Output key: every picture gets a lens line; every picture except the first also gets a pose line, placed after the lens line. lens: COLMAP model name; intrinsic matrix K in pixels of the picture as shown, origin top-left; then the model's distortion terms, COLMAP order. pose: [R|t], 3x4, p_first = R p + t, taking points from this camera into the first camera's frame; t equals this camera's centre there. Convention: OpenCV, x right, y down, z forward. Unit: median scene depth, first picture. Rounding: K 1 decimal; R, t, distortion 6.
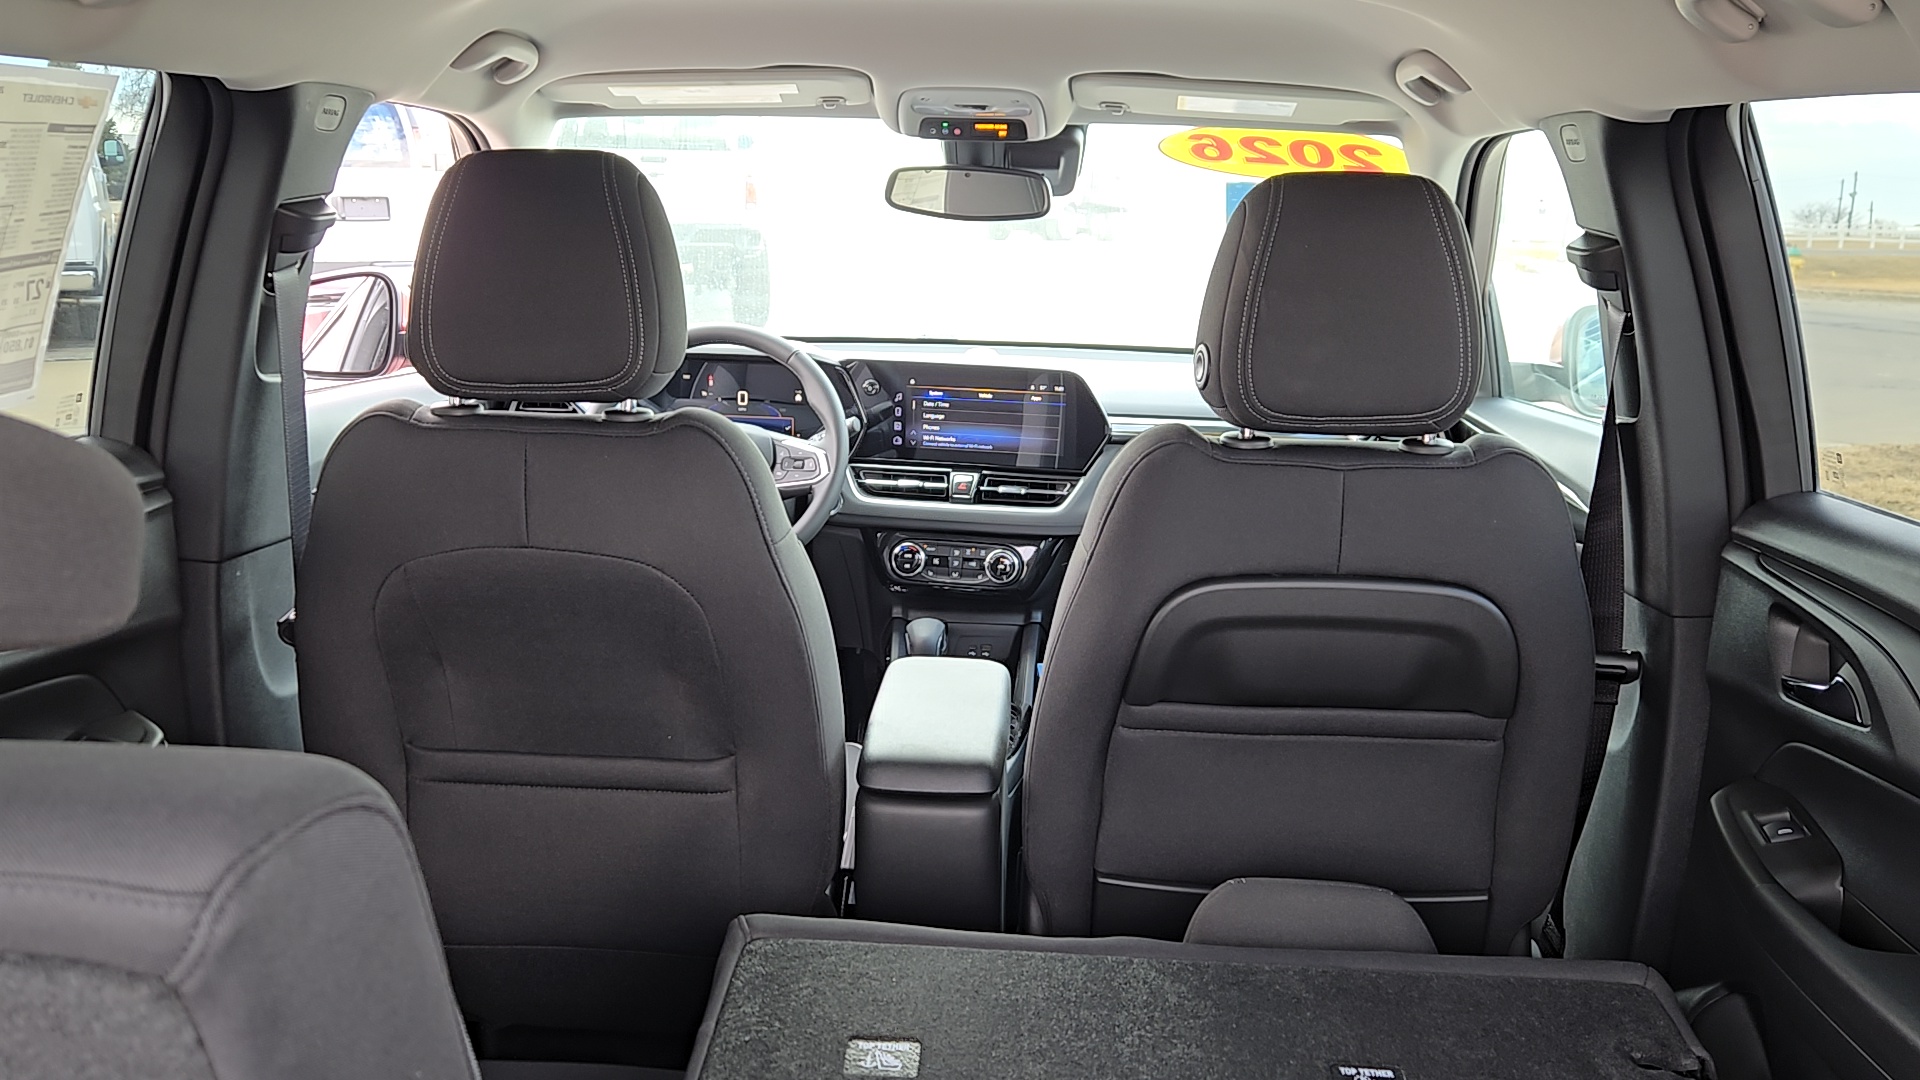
lens RADIAL K [[1614.2, 0, 957.2], [0, 1614.2, 535.3], [0, 0, 1]] dist [0.011001, 0.001574]
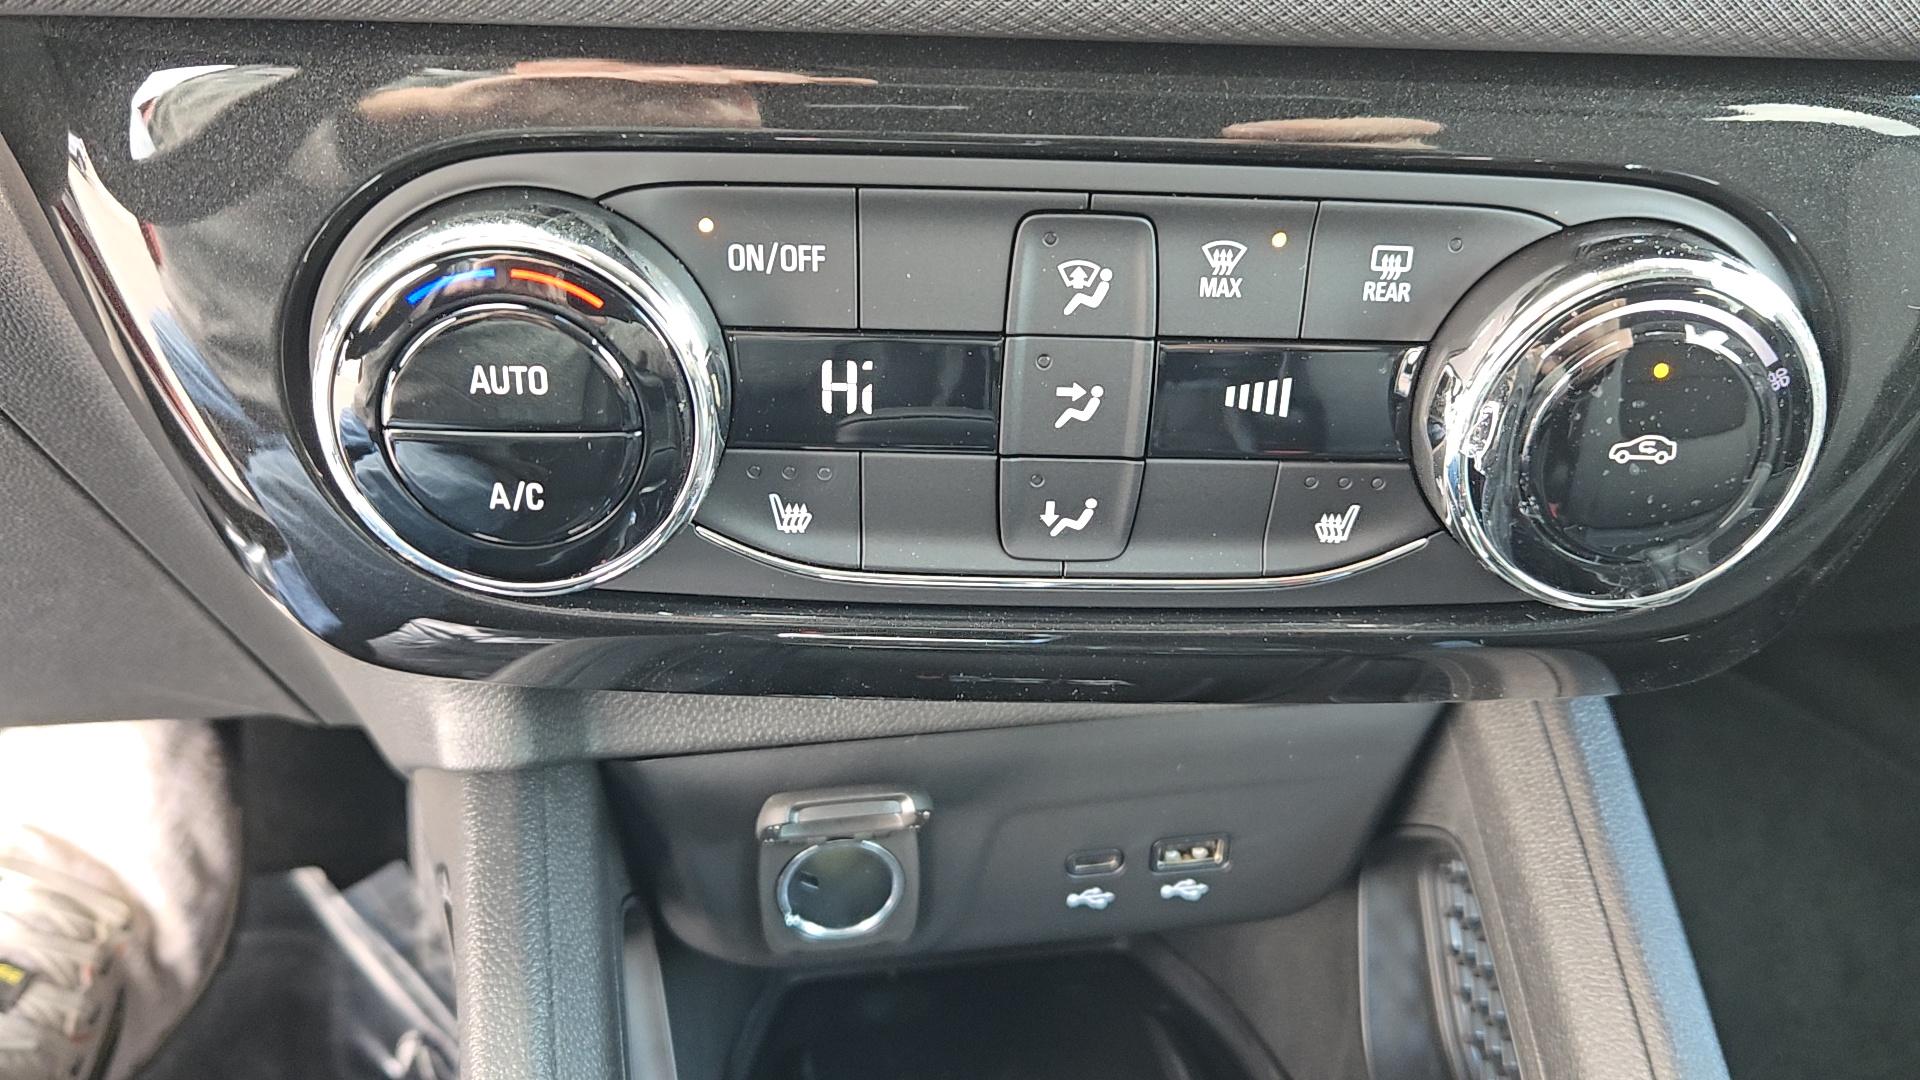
lens RADIAL K [[1614.2, 0, 957.2], [0, 1614.2, 535.3], [0, 0, 1]] dist [0.011001, 0.001574]
pose [[0.976796, -0.115647, 0.180262, -0.024066], [0.032882, 0.912679, 0.407353, -0.012574], [-0.211631, -0.391973, 0.895304, 0.913066]]
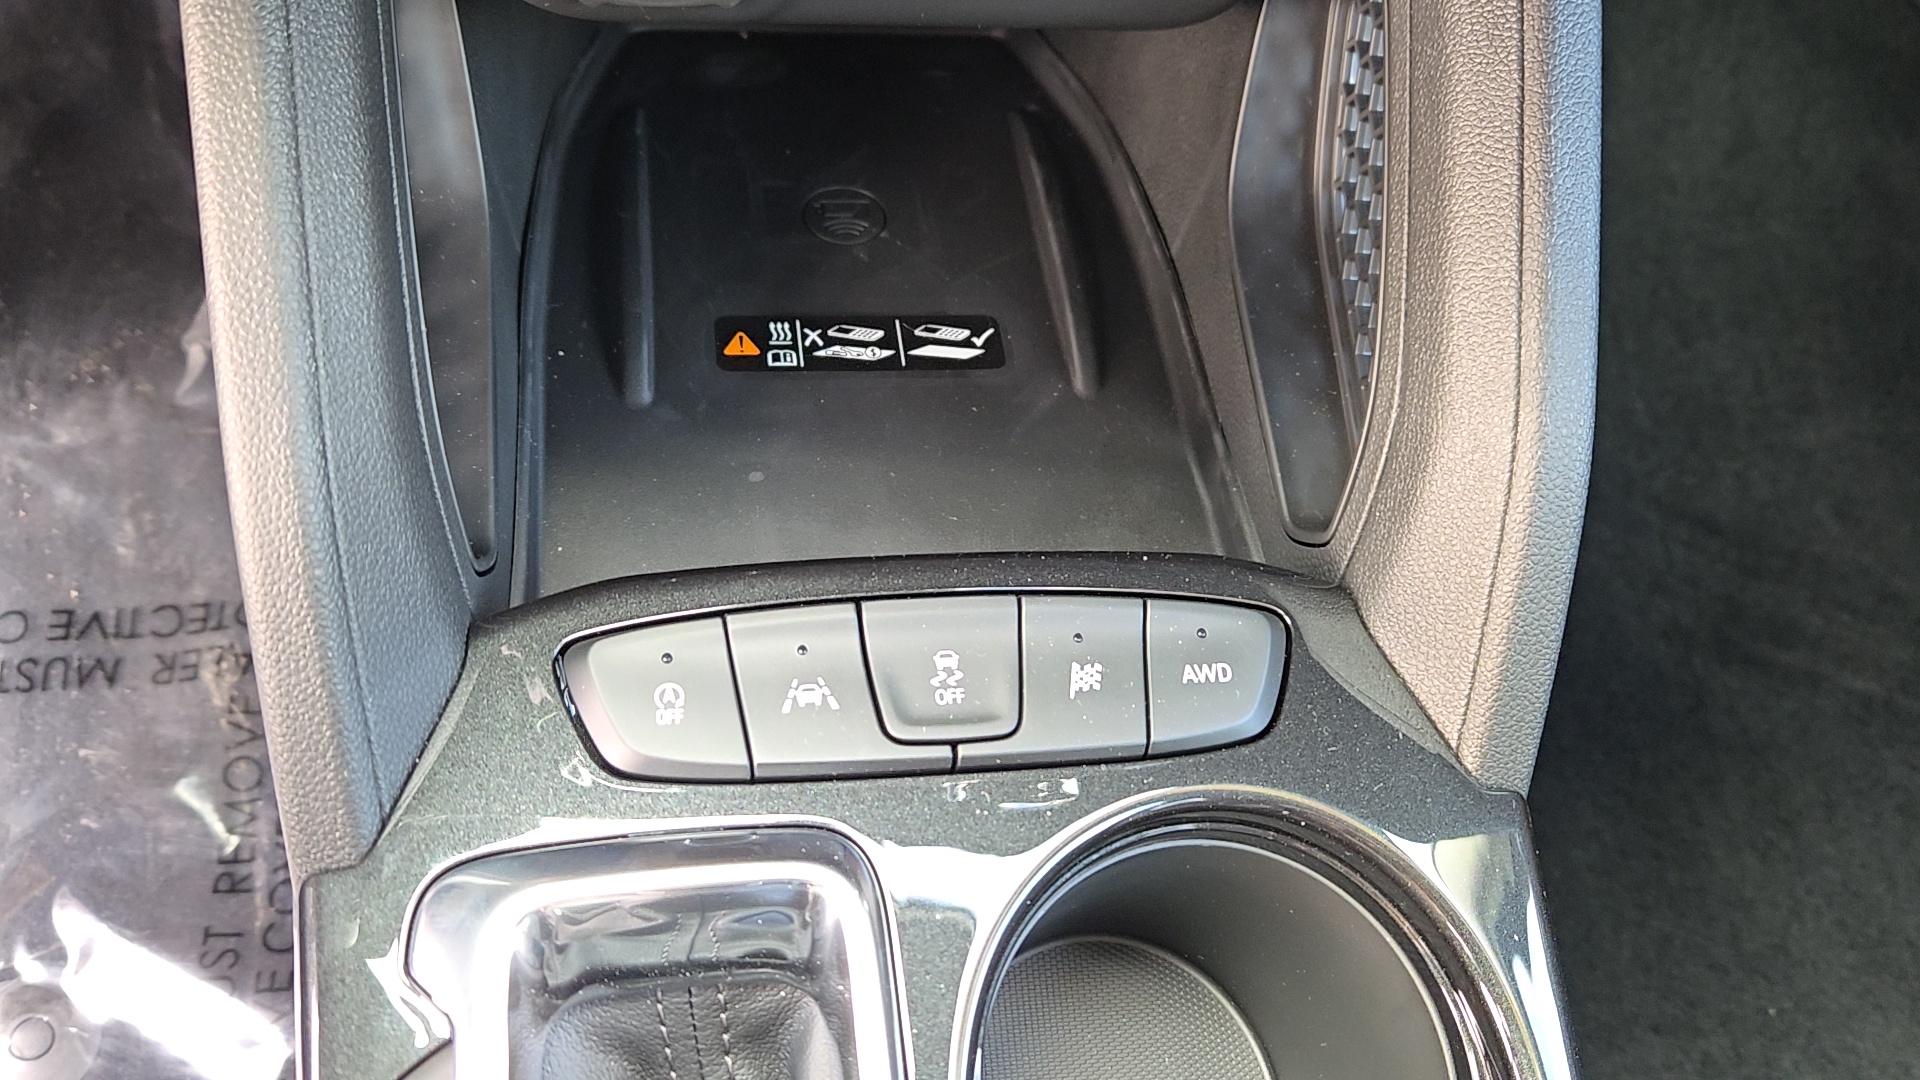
lens RADIAL K [[1689.4, 0, 960.0], [0, 1689.4, 540.0], [0, 0, 1]] dist [-0.010206, -0.009129]
pose [[0.976398, -0.104709, 0.188900, -0.020636], [-0.098870, 0.560901, 0.821958, -0.008680], [-0.192020, -0.821234, 0.537311, 0.918803]]
